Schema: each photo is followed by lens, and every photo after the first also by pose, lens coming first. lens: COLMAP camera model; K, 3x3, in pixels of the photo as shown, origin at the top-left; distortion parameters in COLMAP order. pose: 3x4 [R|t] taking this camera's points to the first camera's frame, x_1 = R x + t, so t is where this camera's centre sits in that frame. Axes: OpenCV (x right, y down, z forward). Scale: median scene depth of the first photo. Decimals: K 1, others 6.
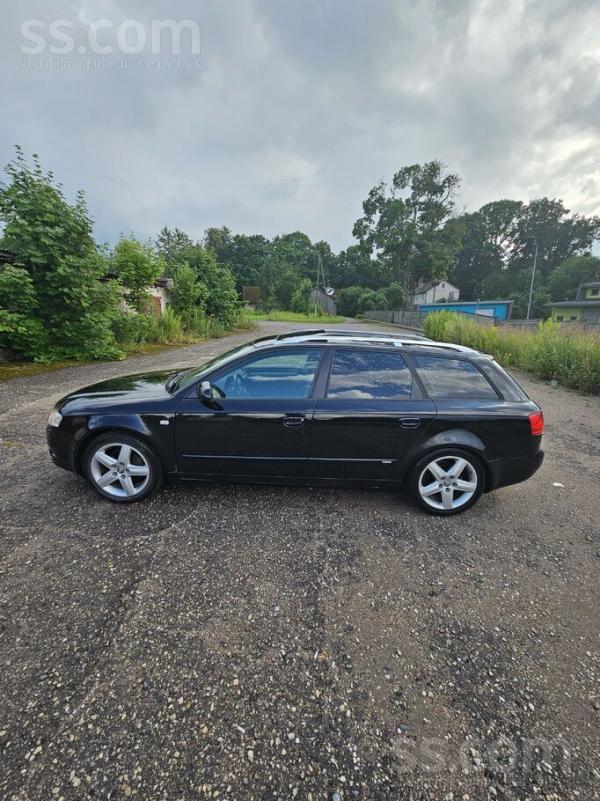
lens RADIAL K [[327.9, 0, 296.8], [0, 327.9, 399.7], [0, 0, 1]] dist [0.001799, 0.000552]
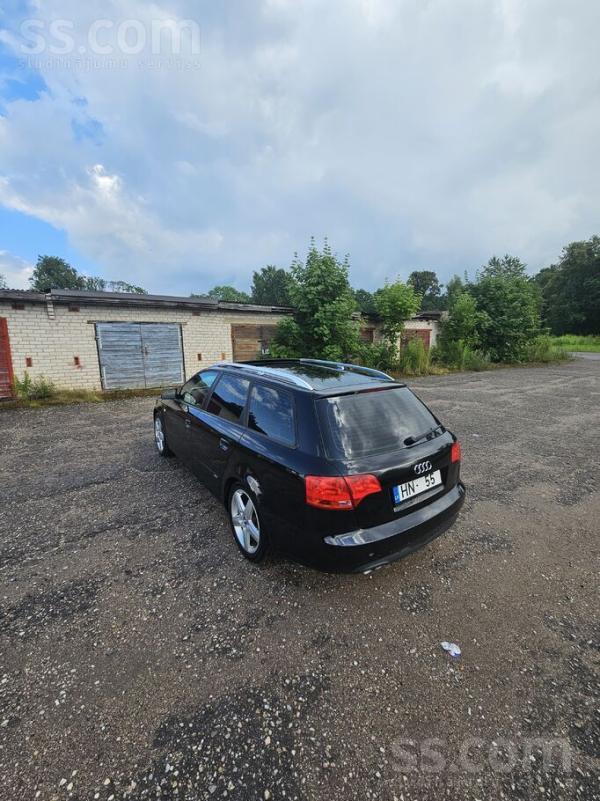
lens RADIAL K [[327.9, 0, 296.8], [0, 327.9, 399.7], [0, 0, 1]] dist [0.001799, 0.000552]
pose [[0.588952, 0.122661, -0.798805, 0.342525], [-0.195717, 0.980640, 0.006282, -0.032504], [0.784111, 0.152640, 0.601557, 0.136726]]
